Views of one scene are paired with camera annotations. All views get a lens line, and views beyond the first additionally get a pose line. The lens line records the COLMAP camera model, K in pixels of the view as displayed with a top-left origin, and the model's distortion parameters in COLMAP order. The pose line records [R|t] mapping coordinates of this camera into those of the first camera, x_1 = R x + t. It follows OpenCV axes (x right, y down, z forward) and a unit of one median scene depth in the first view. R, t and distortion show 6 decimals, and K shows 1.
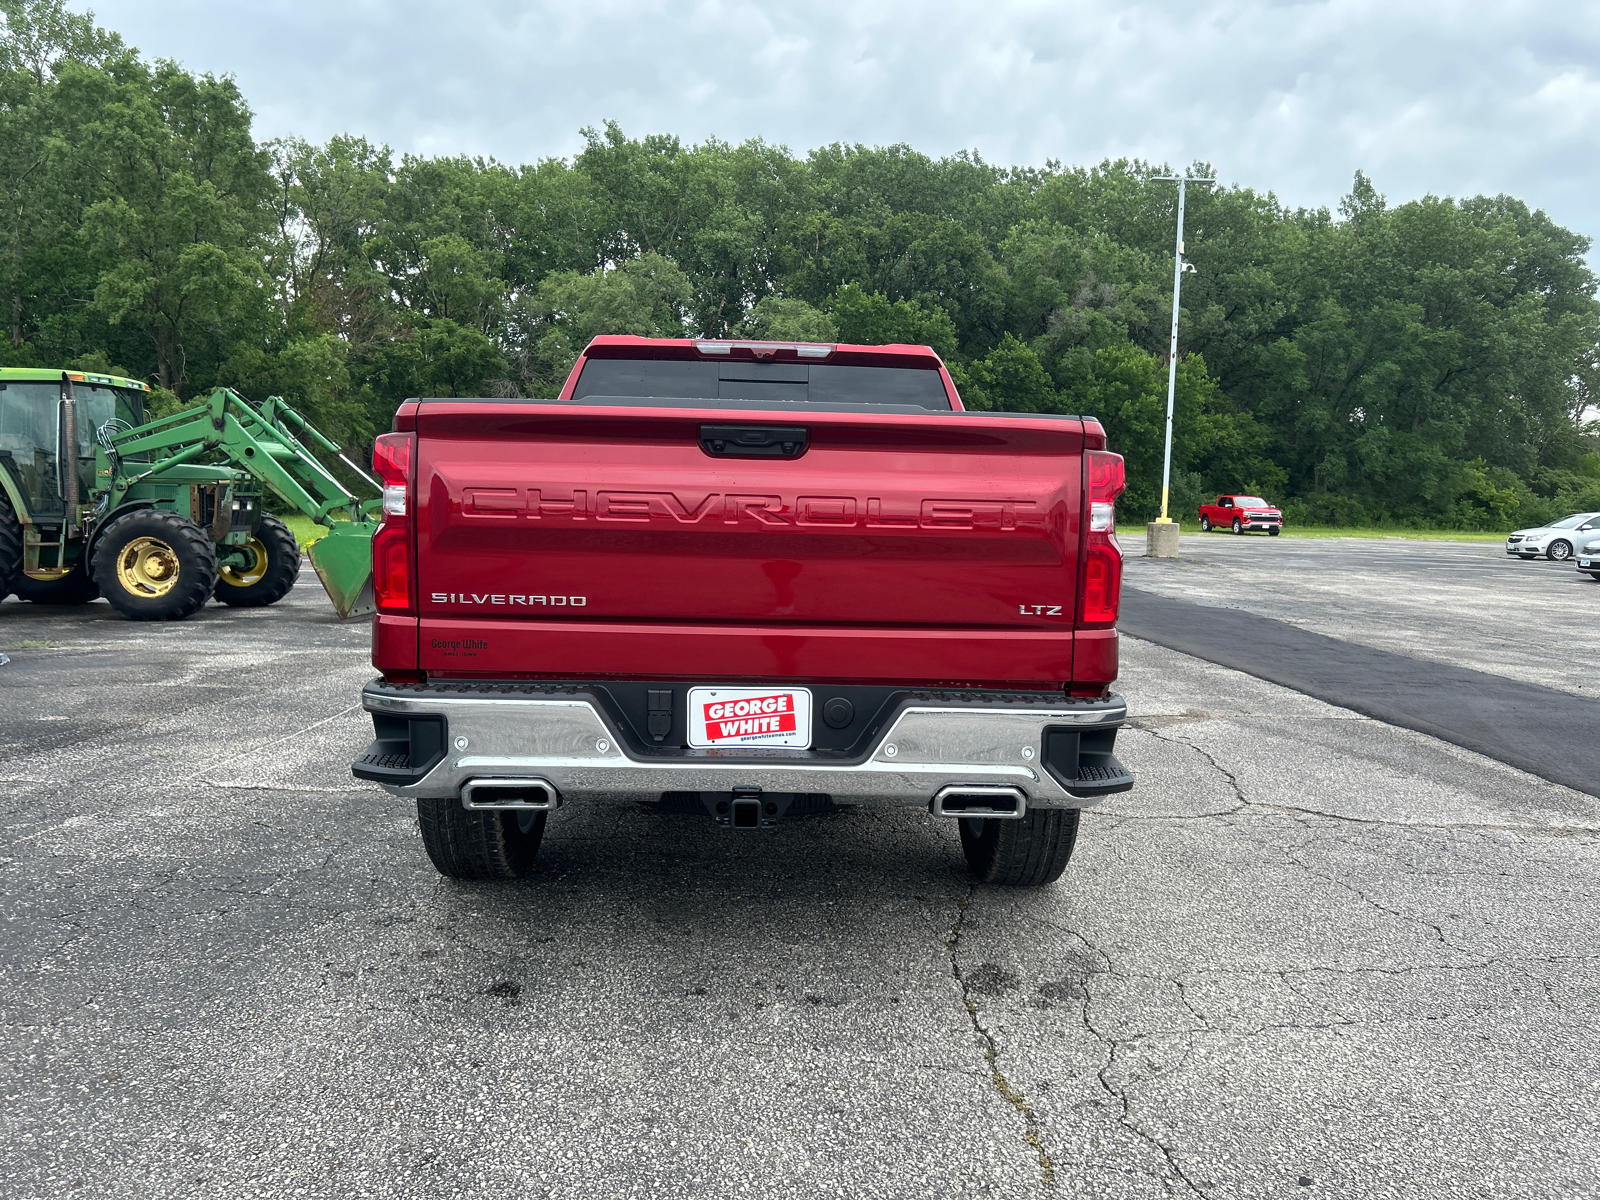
lens RADIAL K [[1205.5, 0, 809.9], [0, 1205.5, 600.6], [0, 0, 1]] dist [0.054695, -0.062216]
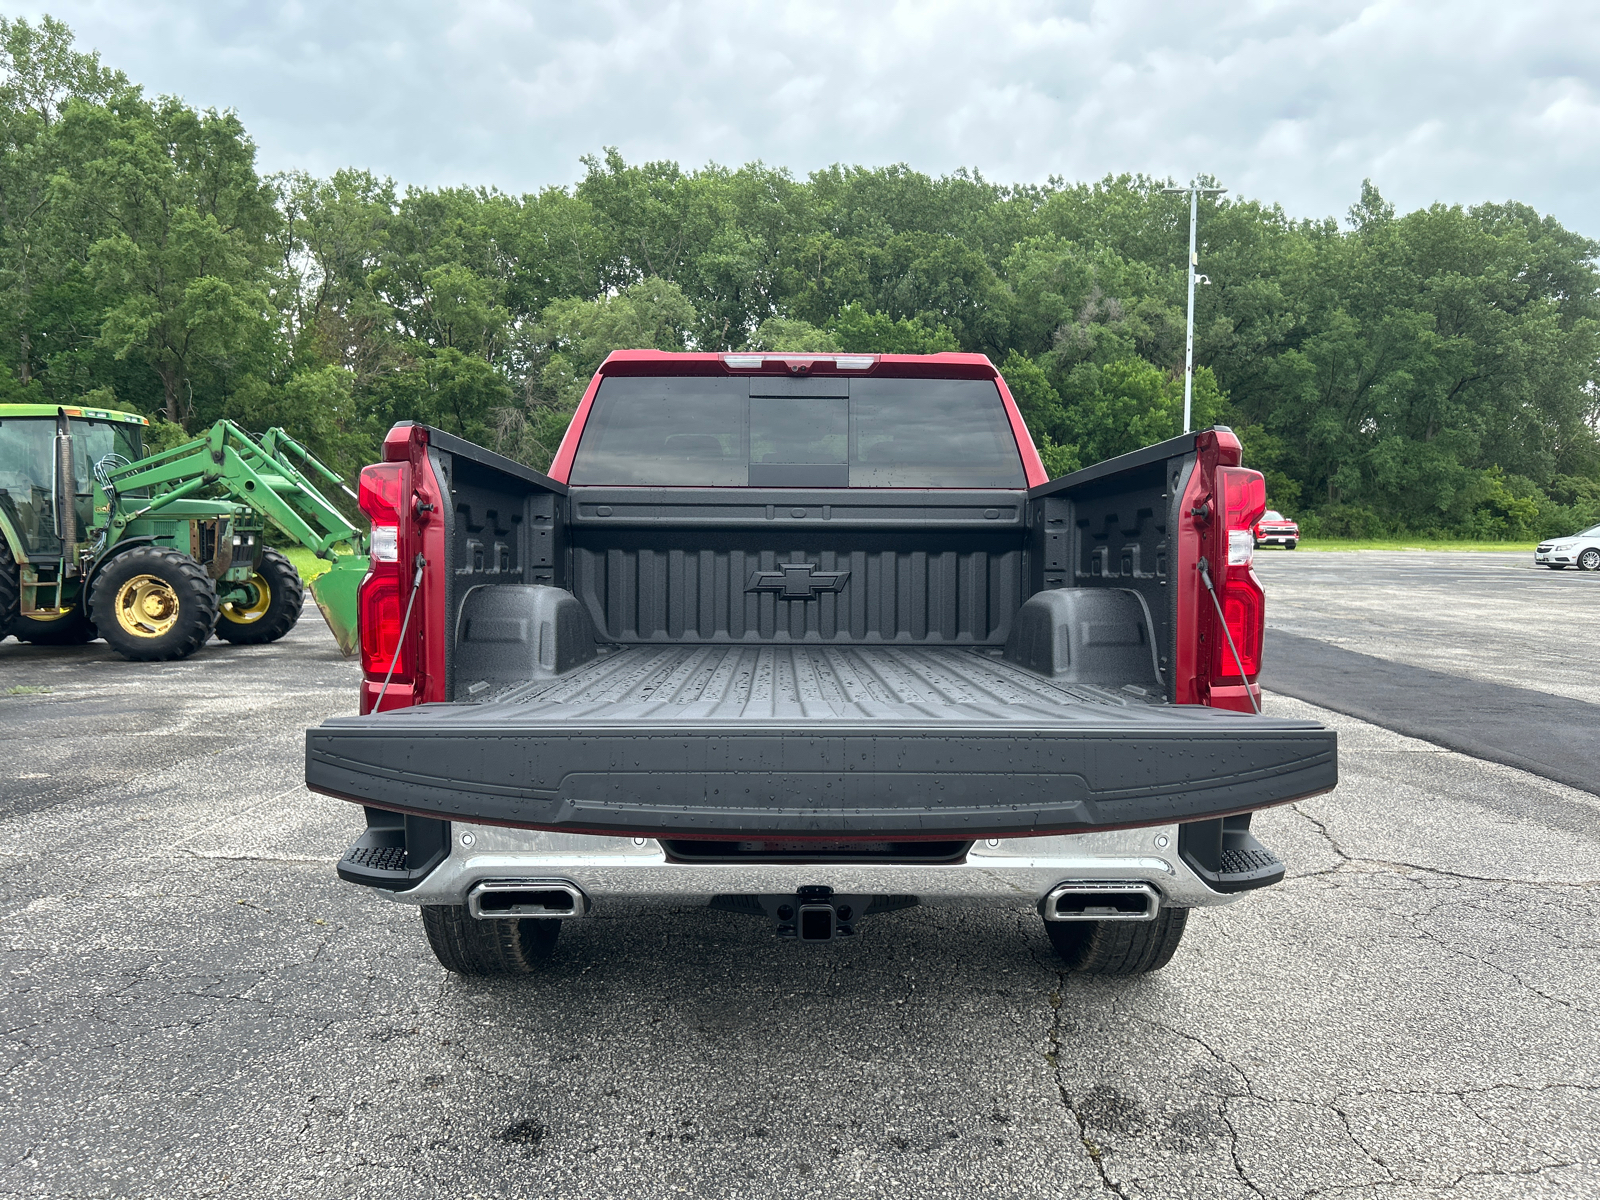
lens RADIAL K [[1205.5, 0, 794.0], [0, 1205.5, 602.3], [0, 0, 1]] dist [0.054695, -0.062216]
pose [[0.999689, -0.017409, -0.017863, -0.010474], [0.017115, 0.999718, -0.016486, -0.005232], [0.018145, 0.016176, 0.999705, 0.038114]]
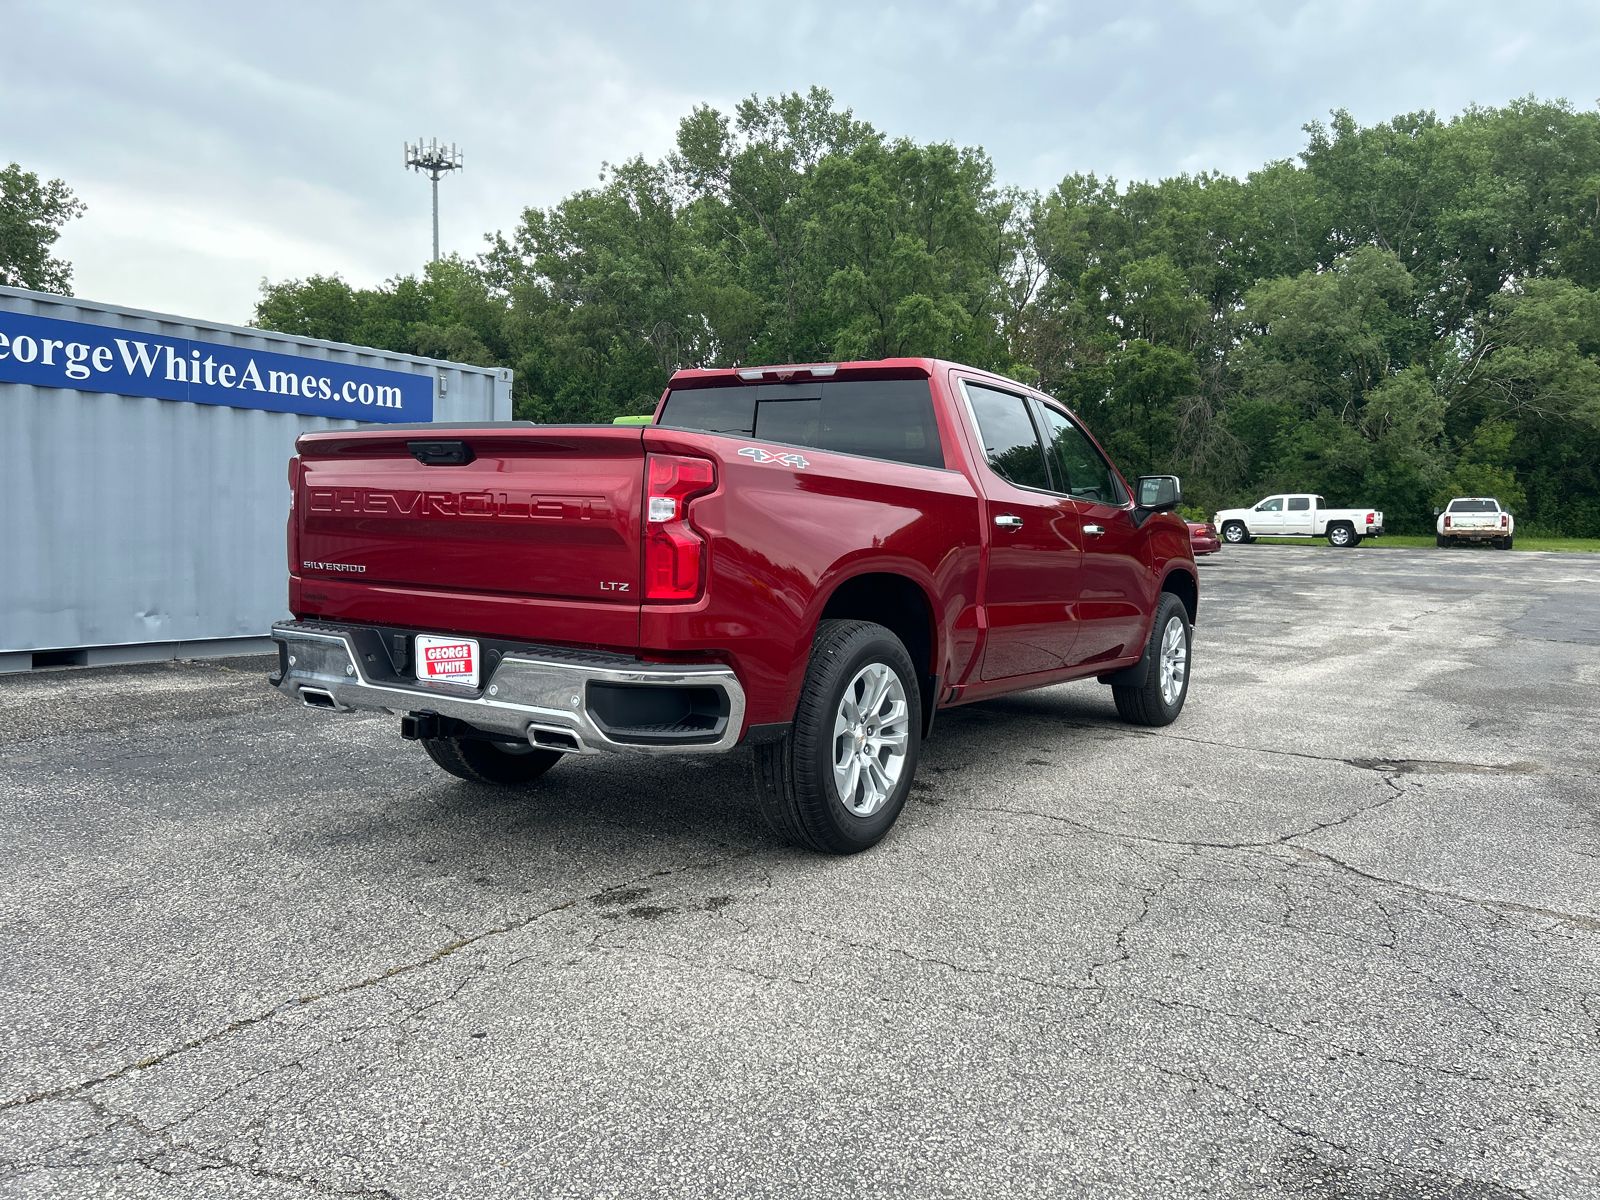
lens RADIAL K [[1205.5, 0, 791.5], [0, 1205.5, 605.4], [0, 0, 1]] dist [0.054695, -0.062216]
pose [[0.816792, 0.040452, -0.575512, 0.225999], [-0.047240, 0.998879, 0.003164, 0.003144], [0.574995, 0.024603, 0.817787, 0.026200]]
